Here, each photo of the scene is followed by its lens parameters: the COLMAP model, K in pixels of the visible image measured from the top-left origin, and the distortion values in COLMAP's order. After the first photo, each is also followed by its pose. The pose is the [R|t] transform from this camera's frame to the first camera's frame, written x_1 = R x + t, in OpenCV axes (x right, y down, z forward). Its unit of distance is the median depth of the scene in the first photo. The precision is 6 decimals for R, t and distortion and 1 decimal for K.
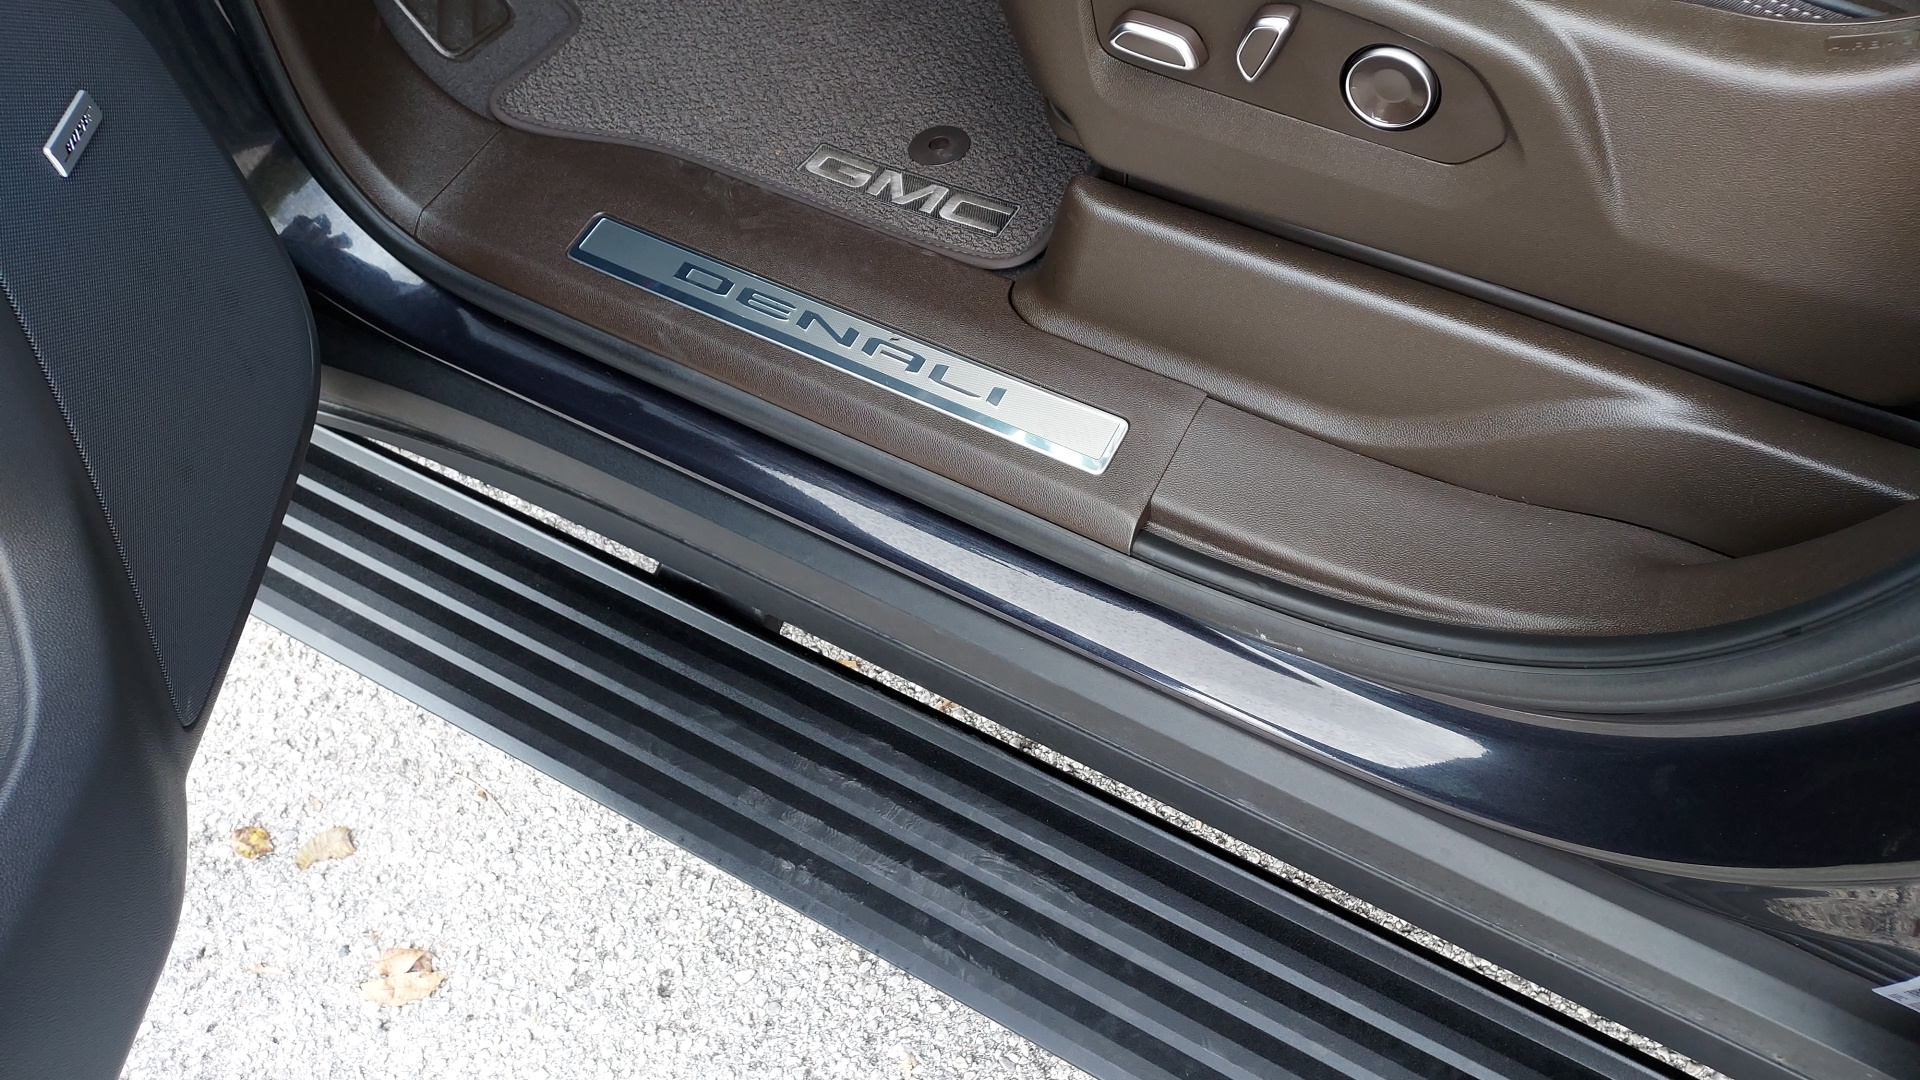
lens RADIAL K [[1383.2, 0, 978.5], [0, 1383.2, 534.8], [0, 0, 1]] dist [0.069276, -0.057225]
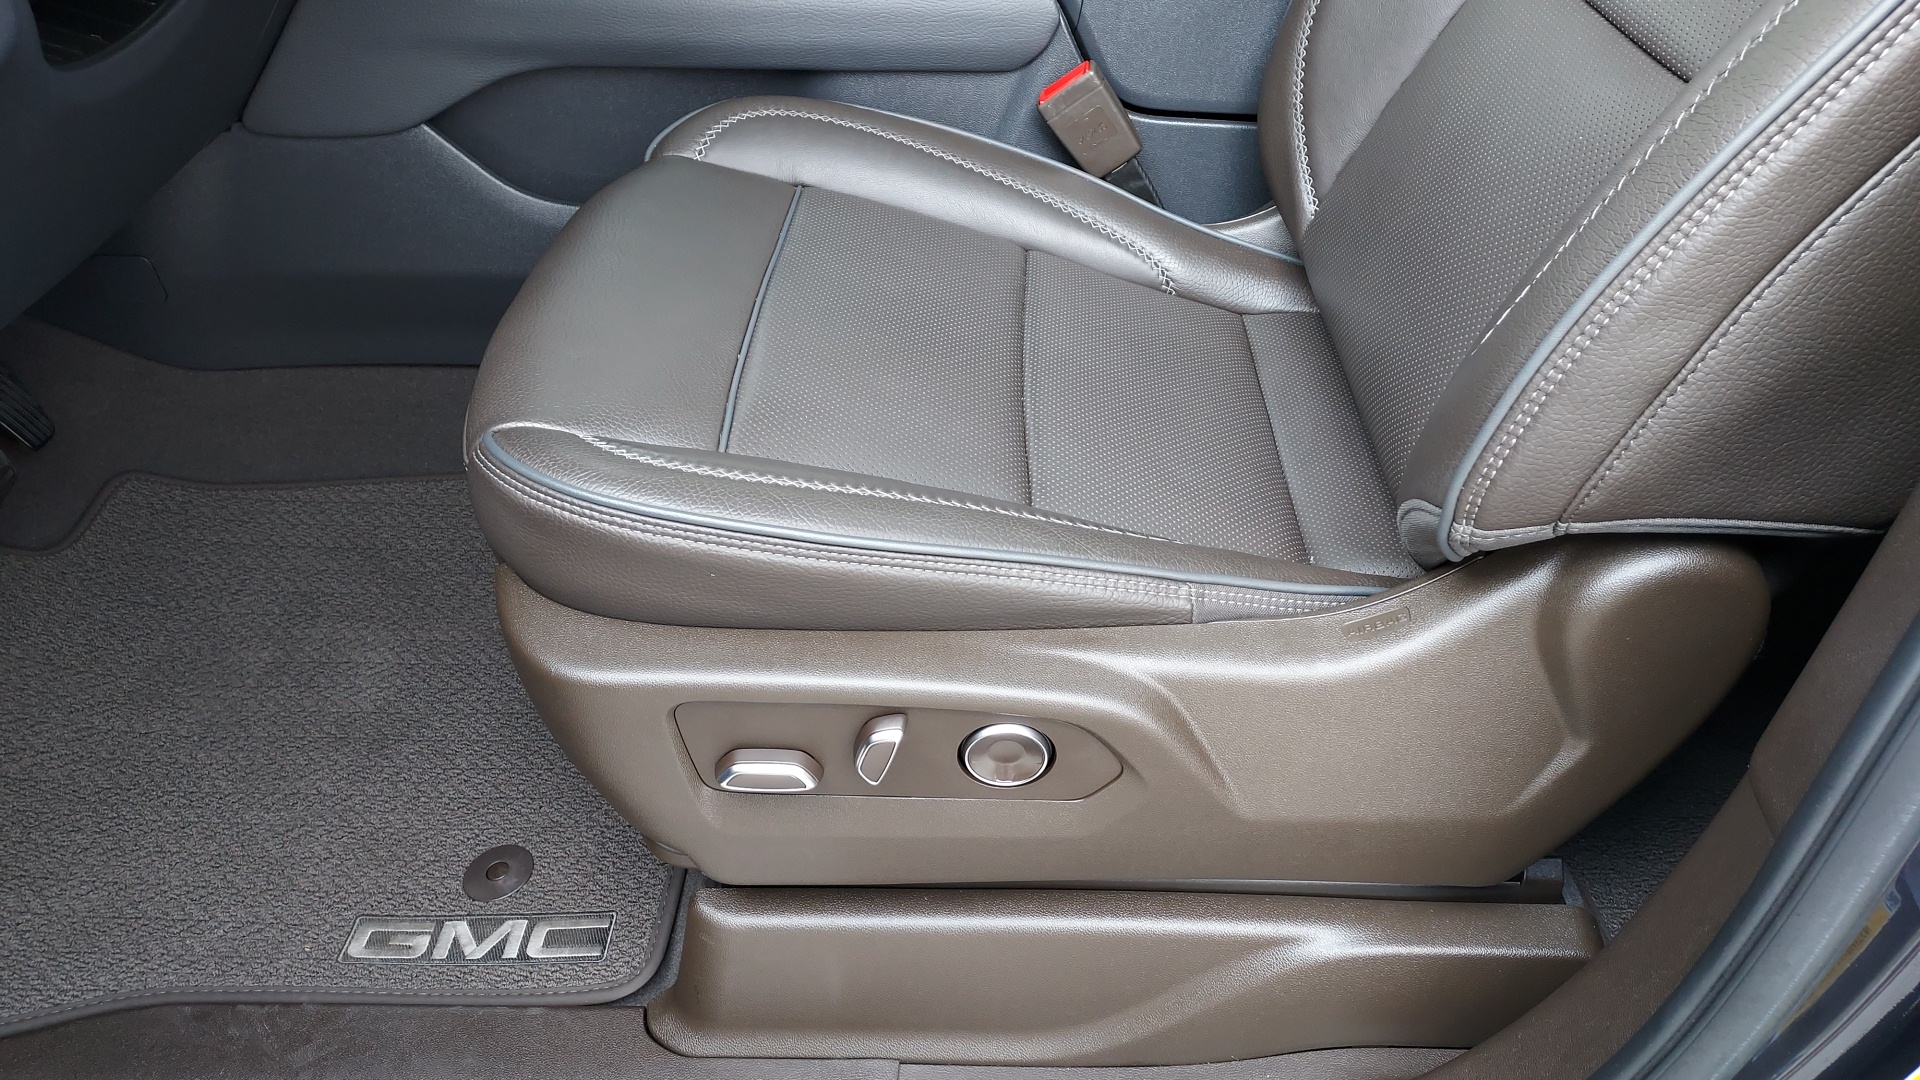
lens RADIAL K [[1383.2, 0, 963.9], [0, 1383.2, 537.3], [0, 0, 1]] dist [0.069276, -0.057225]
pose [[0.882624, -0.254844, 0.395007, -0.067102], [0.363431, 0.902897, -0.229554, -0.164573], [-0.298150, 0.346168, 0.889536, 0.027780]]
